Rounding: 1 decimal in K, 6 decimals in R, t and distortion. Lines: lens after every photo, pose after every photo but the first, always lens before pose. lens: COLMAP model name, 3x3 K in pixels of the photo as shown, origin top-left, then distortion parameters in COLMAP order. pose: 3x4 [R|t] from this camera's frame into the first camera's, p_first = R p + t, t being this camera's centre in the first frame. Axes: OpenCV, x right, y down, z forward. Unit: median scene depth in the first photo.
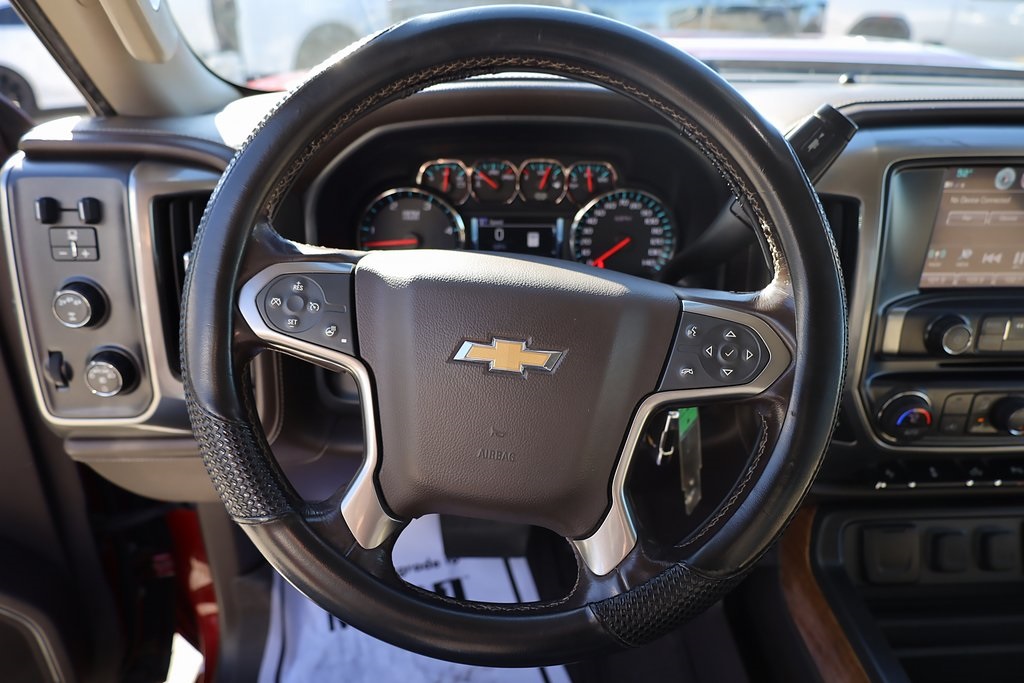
lens RADIAL K [[682.5, 0, 512.0], [0, 682.5, 341.5], [0, 0, 1]] dist [-0.068275, 0.049527]
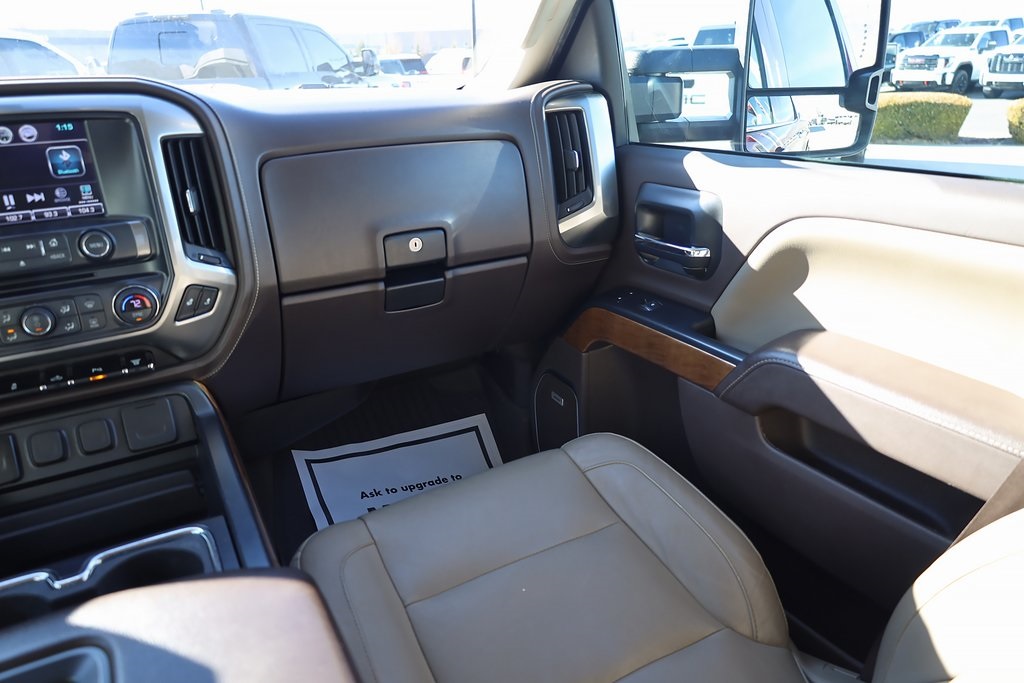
lens RADIAL K [[692.0, 0, 512.0], [0, 692.0, 341.5], [0, 0, 1]] dist [-0.011863, -0.000609]
pose [[0.883678, -0.206921, 0.419878, 1.088687], [0.250826, 0.966661, -0.051507, 0.479777], [-0.395222, 0.150831, 0.906118, -0.565688]]
